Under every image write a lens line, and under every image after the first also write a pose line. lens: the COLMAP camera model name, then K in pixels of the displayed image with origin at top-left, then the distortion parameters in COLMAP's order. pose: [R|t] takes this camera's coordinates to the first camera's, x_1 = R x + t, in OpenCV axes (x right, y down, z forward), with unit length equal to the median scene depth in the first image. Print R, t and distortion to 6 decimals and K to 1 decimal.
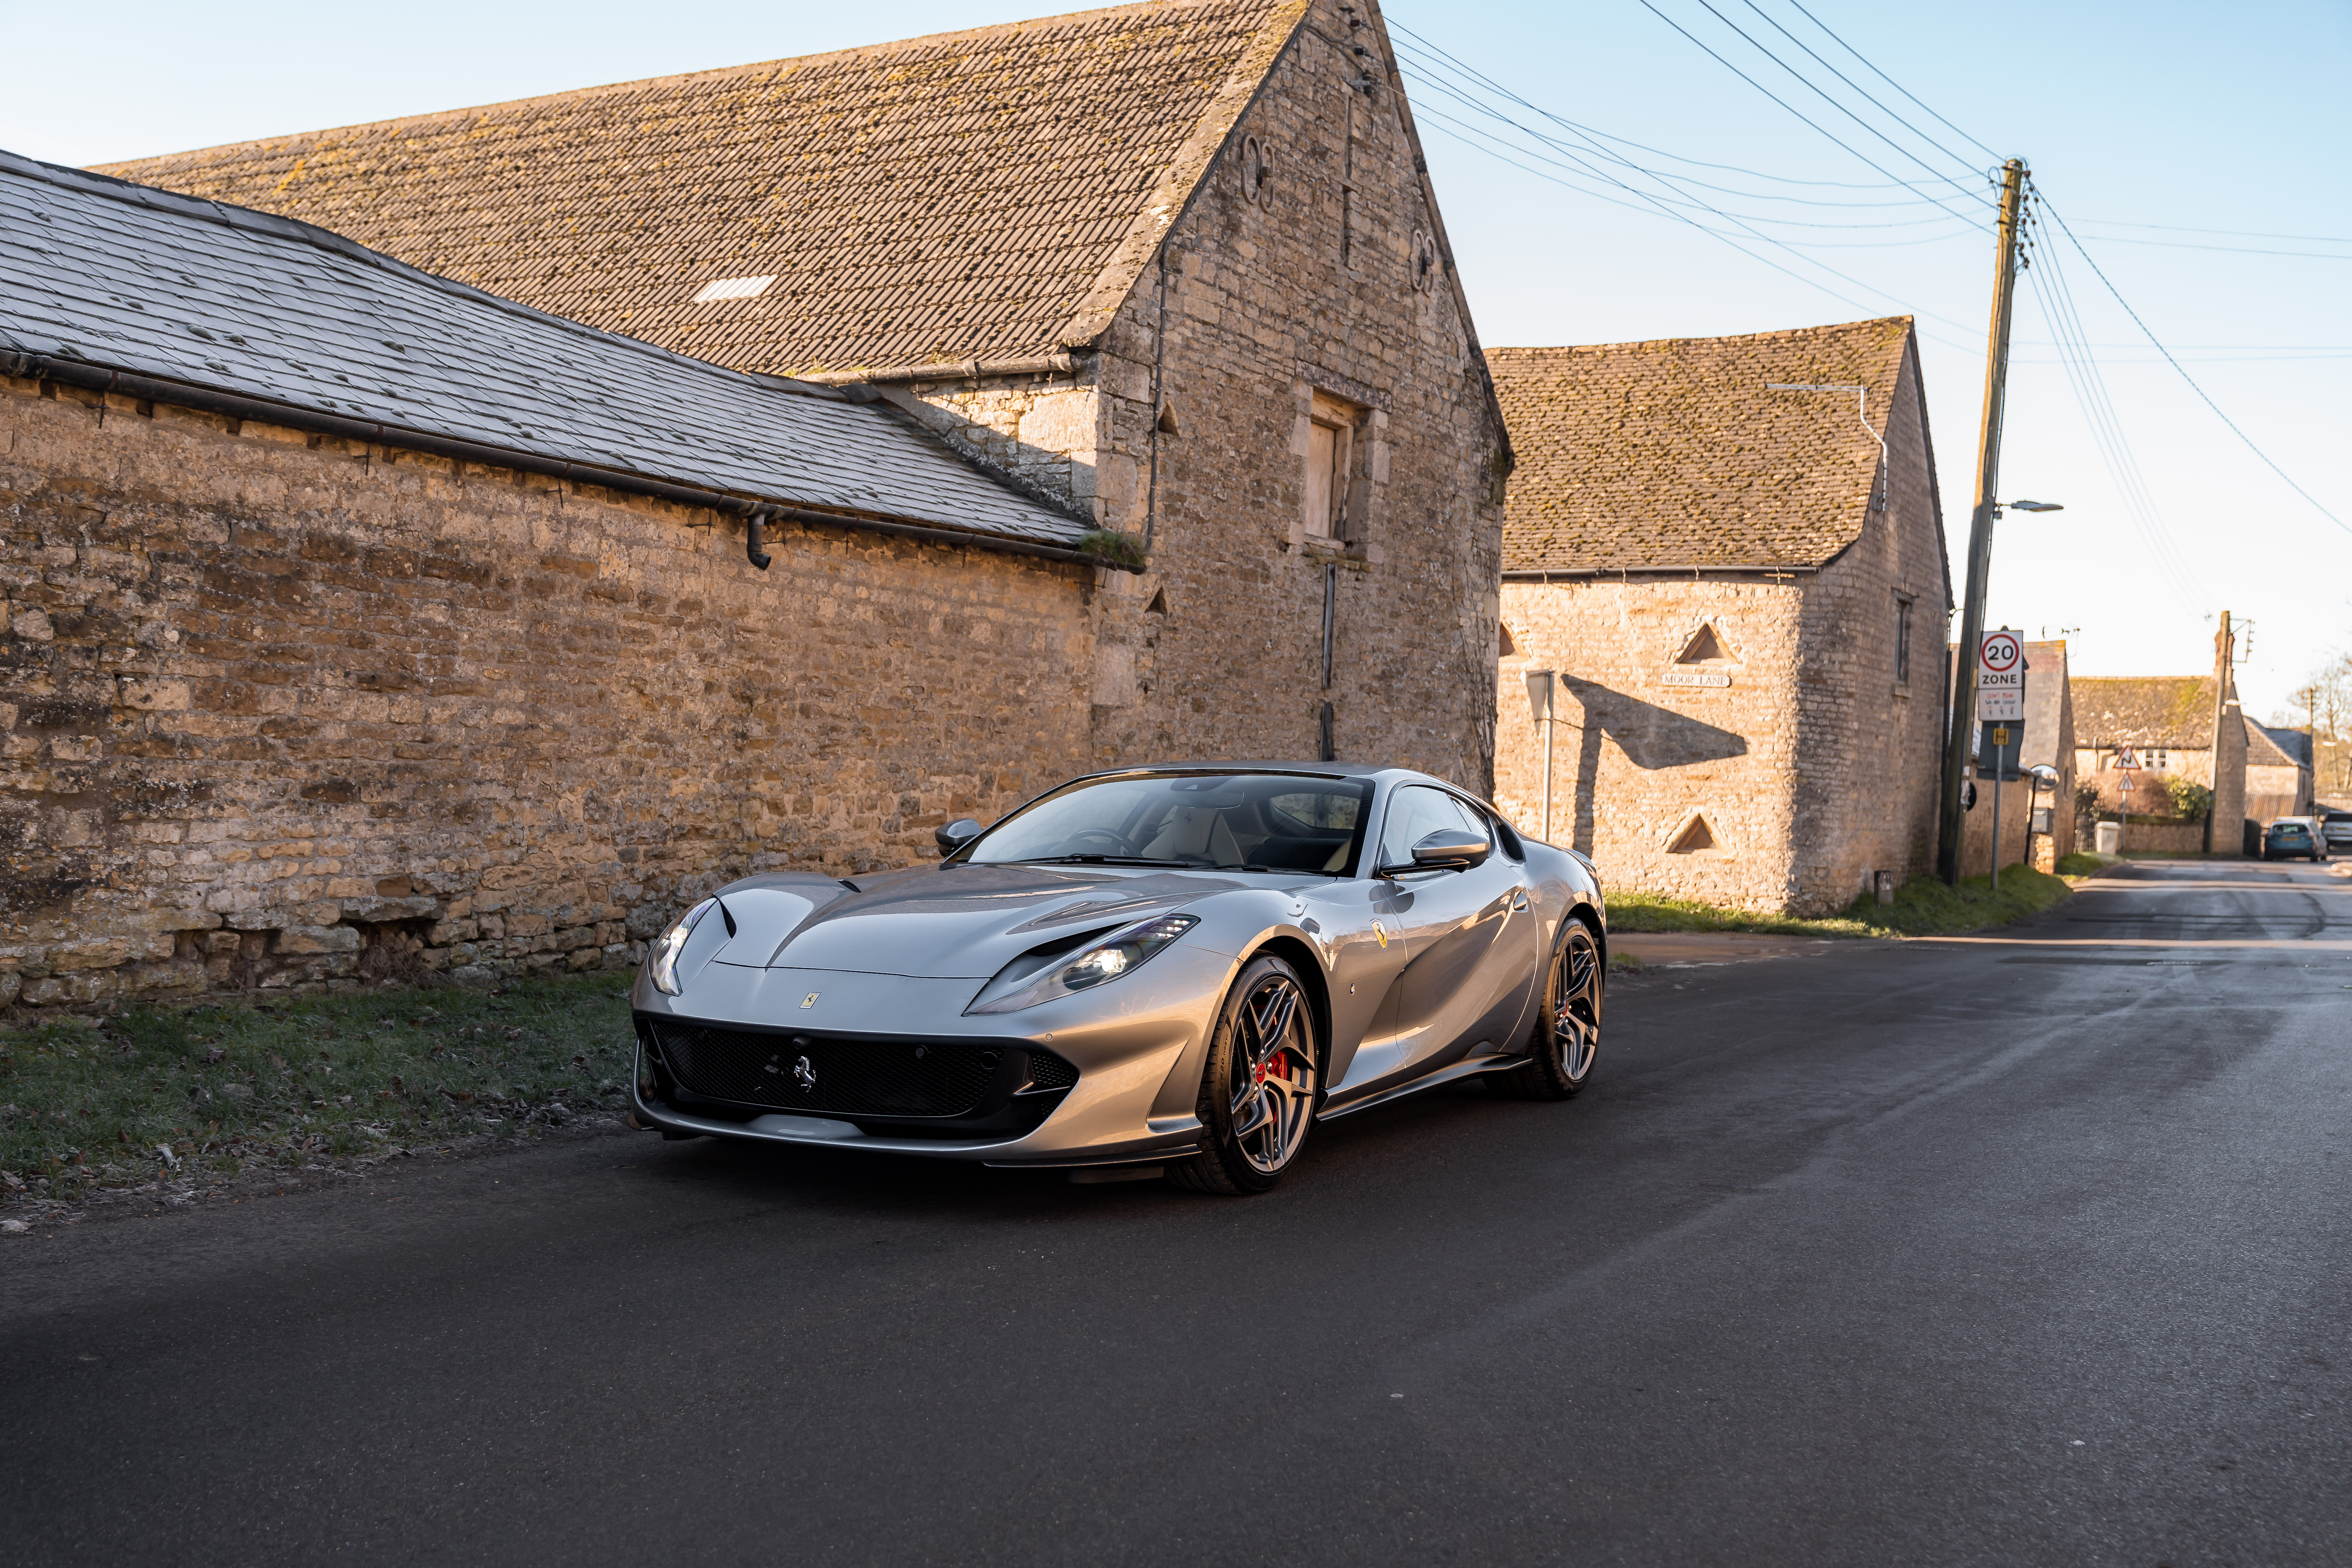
lens RADIAL K [[2412.8, 0, 1195.7], [0, 2412.8, 757.6], [0, 0, 1]] dist [-0.001377, 0.012308]
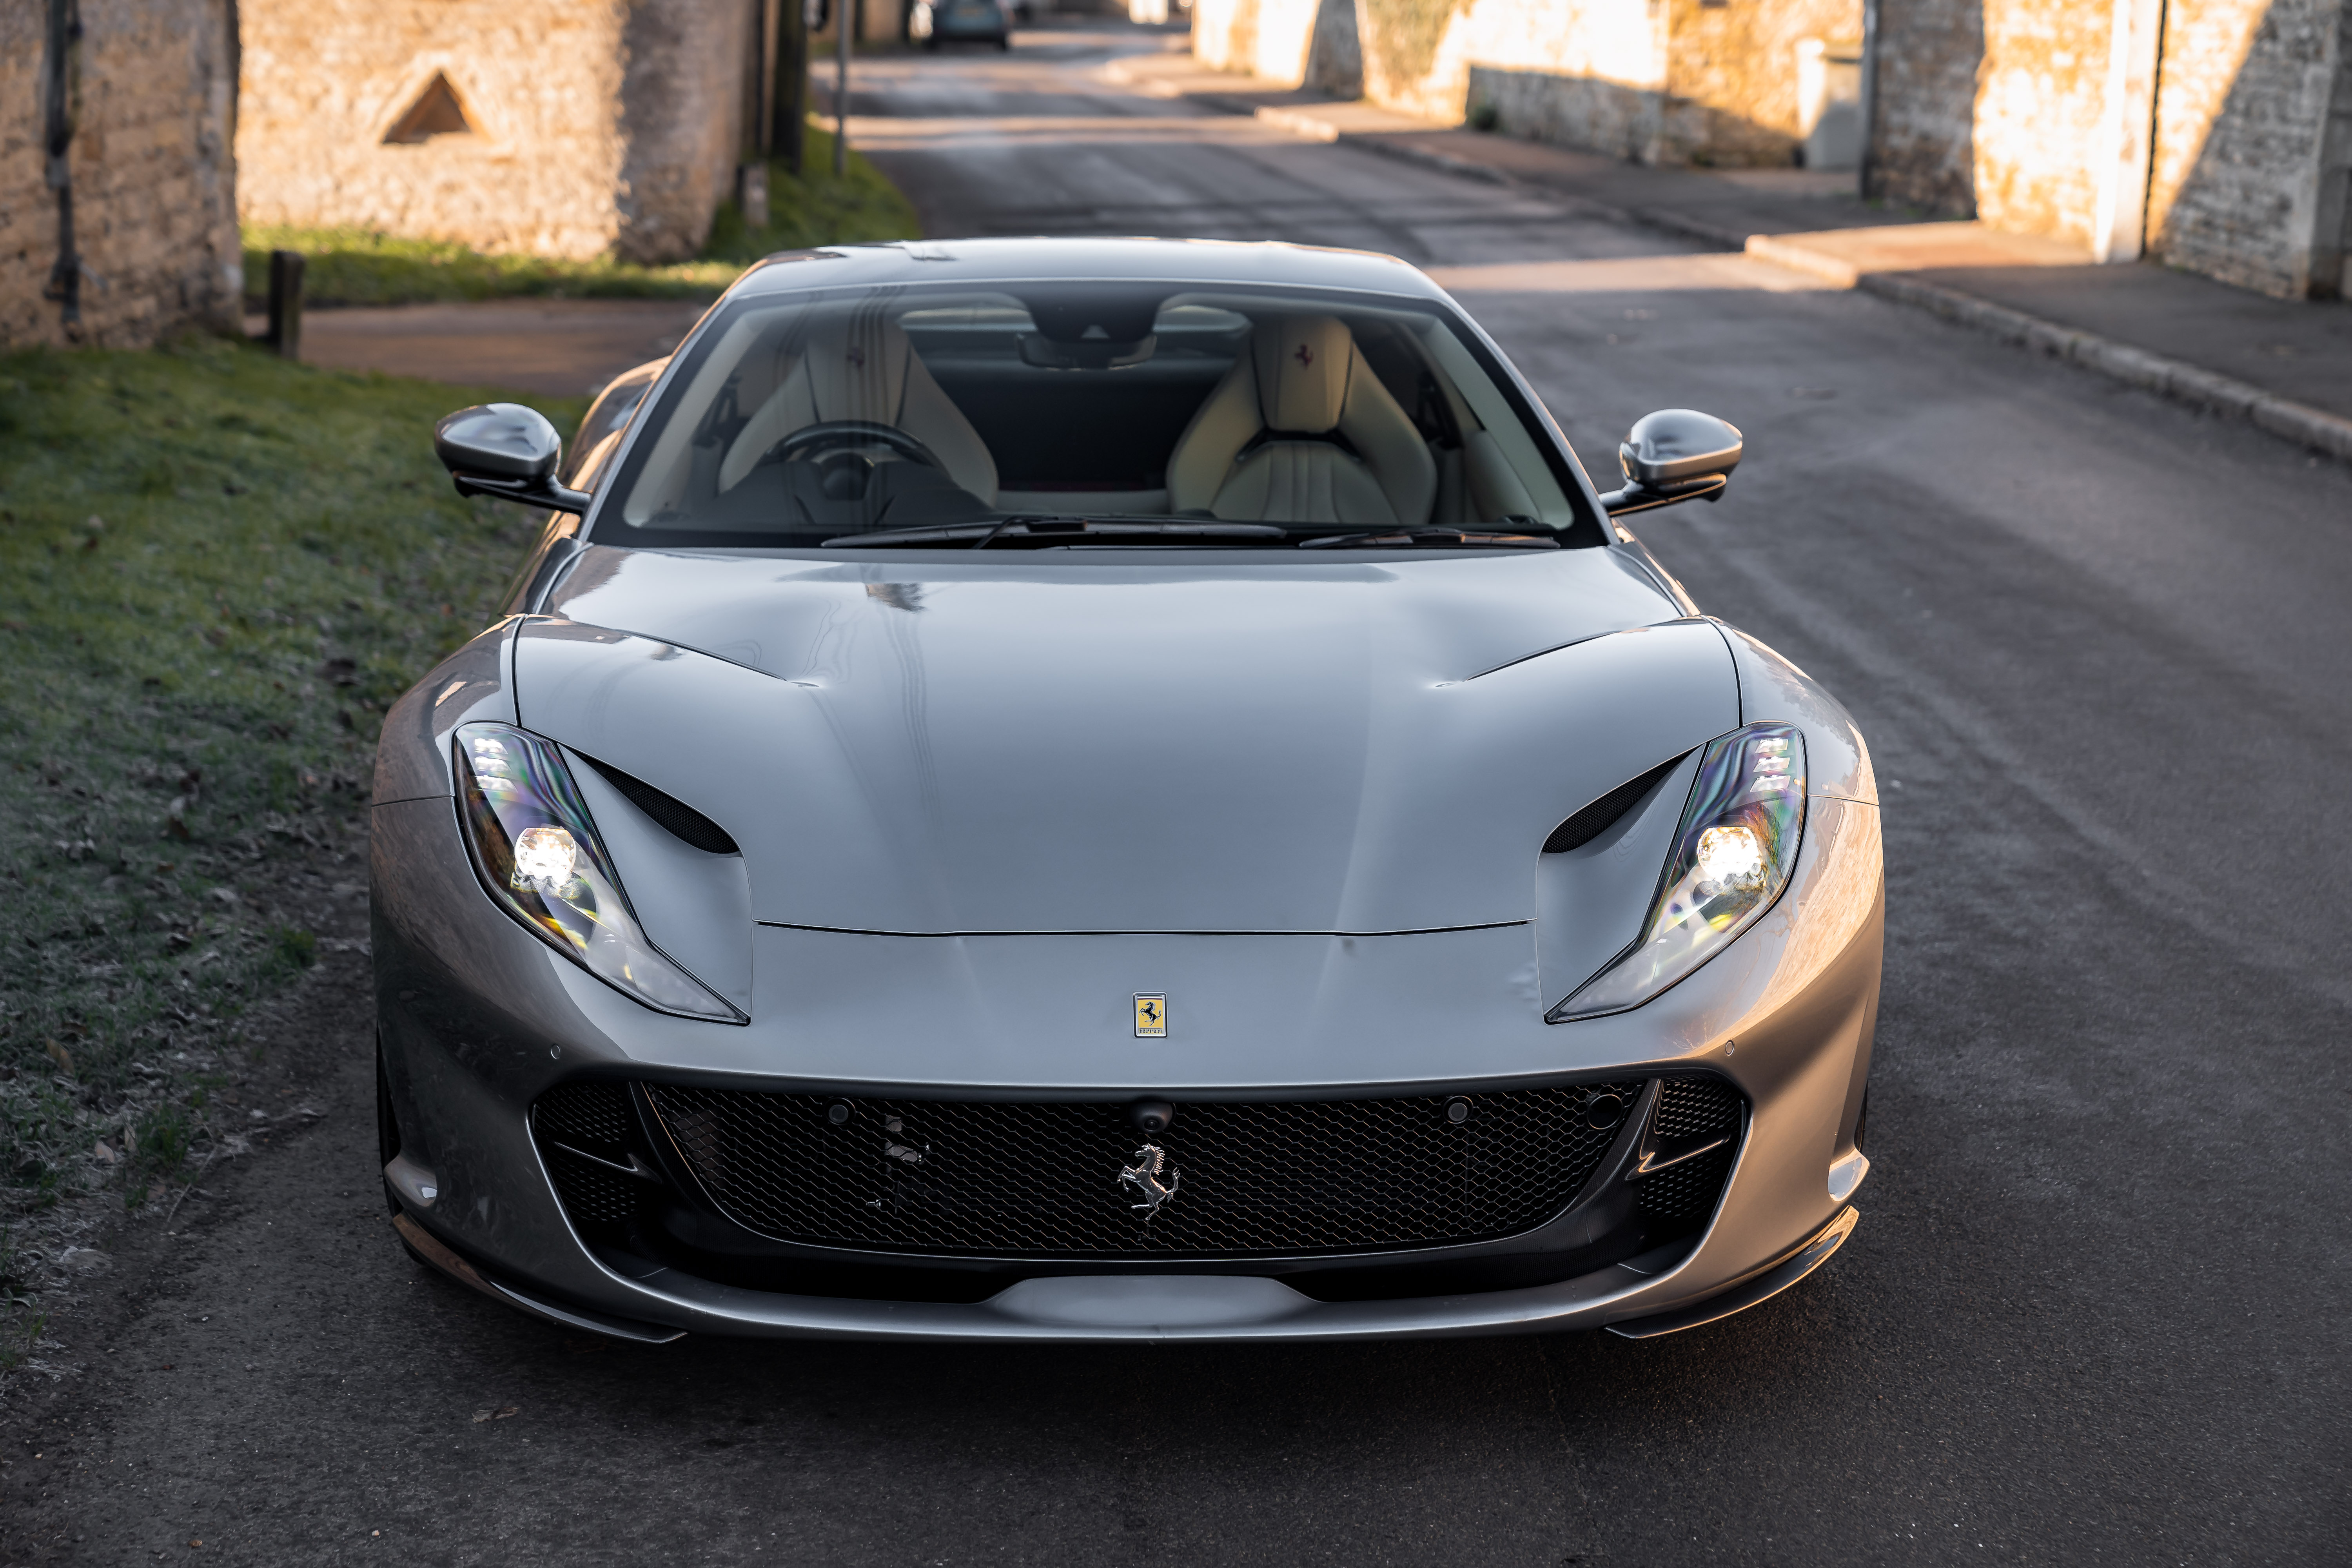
lens RADIAL K [[4460.6, 0, 1201.5], [0, 4460.6, 791.3], [0, 0, 1]] dist [-0.014864, 0.384123]
pose [[0.859426, -0.105368, 0.500285, -0.234500], [-0.003713, 0.977220, 0.212195, -0.046125], [-0.511247, -0.184223, 0.839457, 0.143481]]
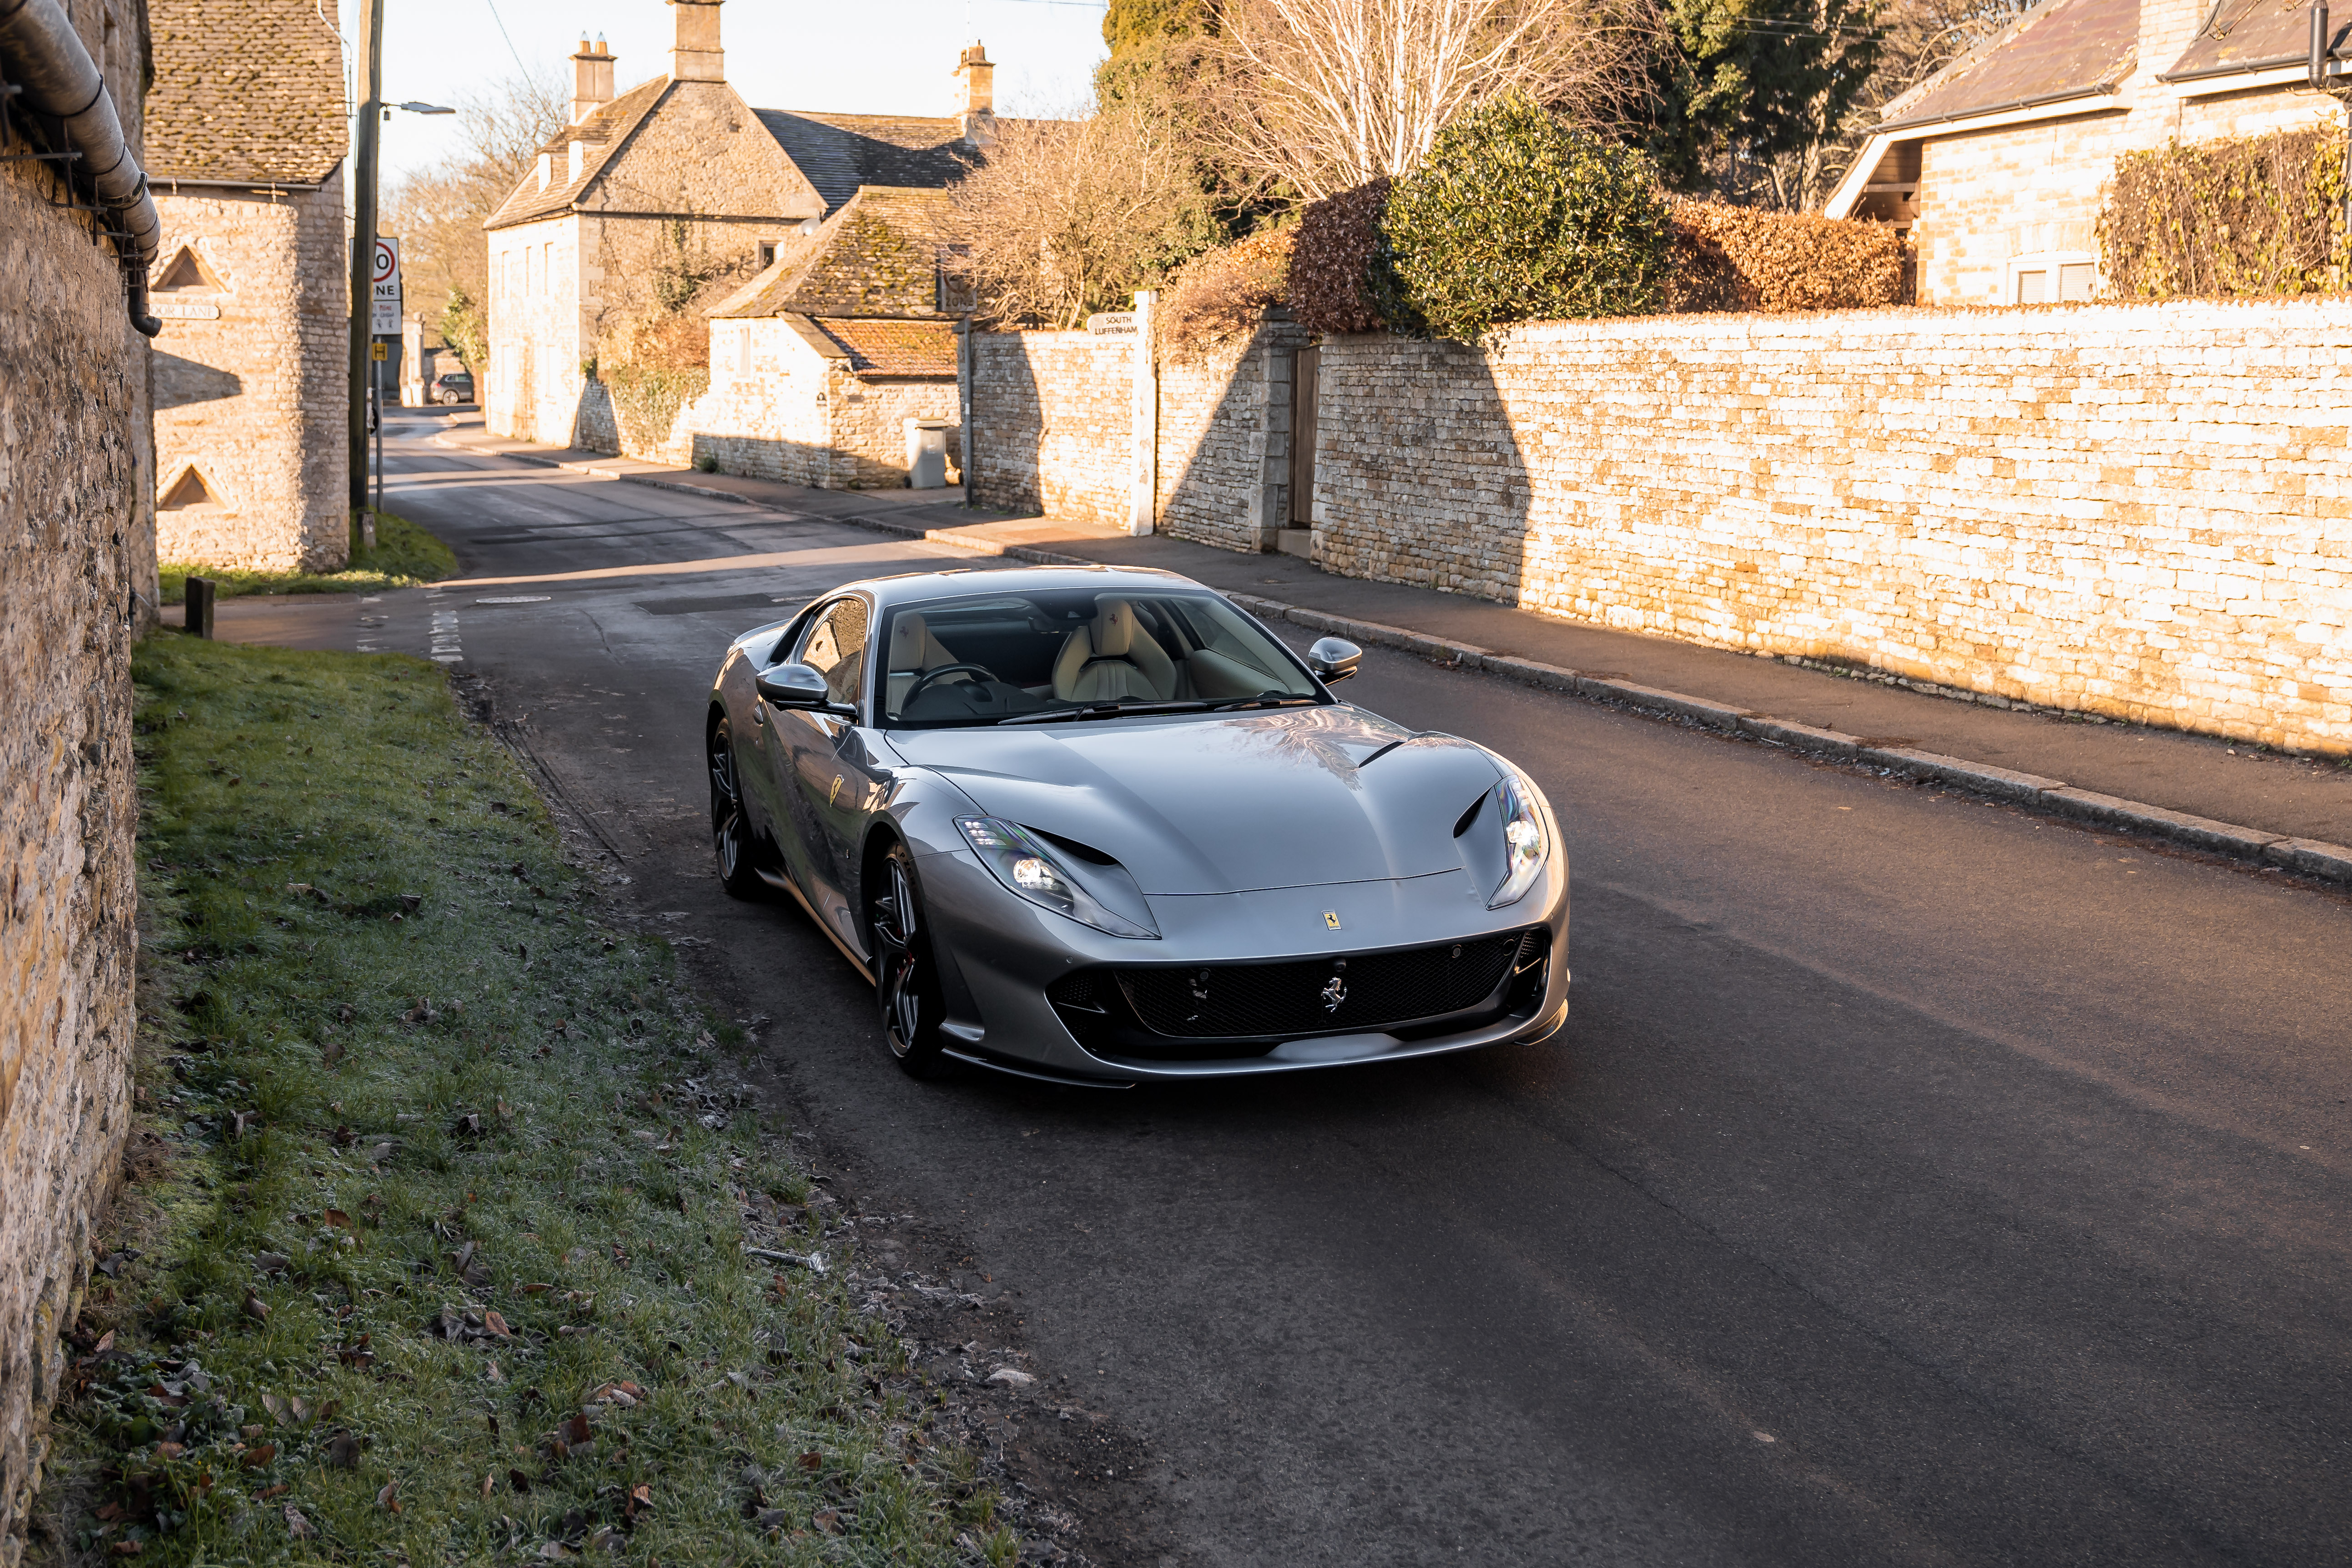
lens RADIAL K [[2633.1, 0, 1142.8], [0, 2633.1, 673.3], [0, 0, 1]] dist [-0.011244, 0.005124]
pose [[0.681176, -0.117585, 0.722615, -0.416321], [0.010774, 0.988521, 0.150697, -0.068390], [-0.732040, -0.094865, 0.674624, 0.148995]]
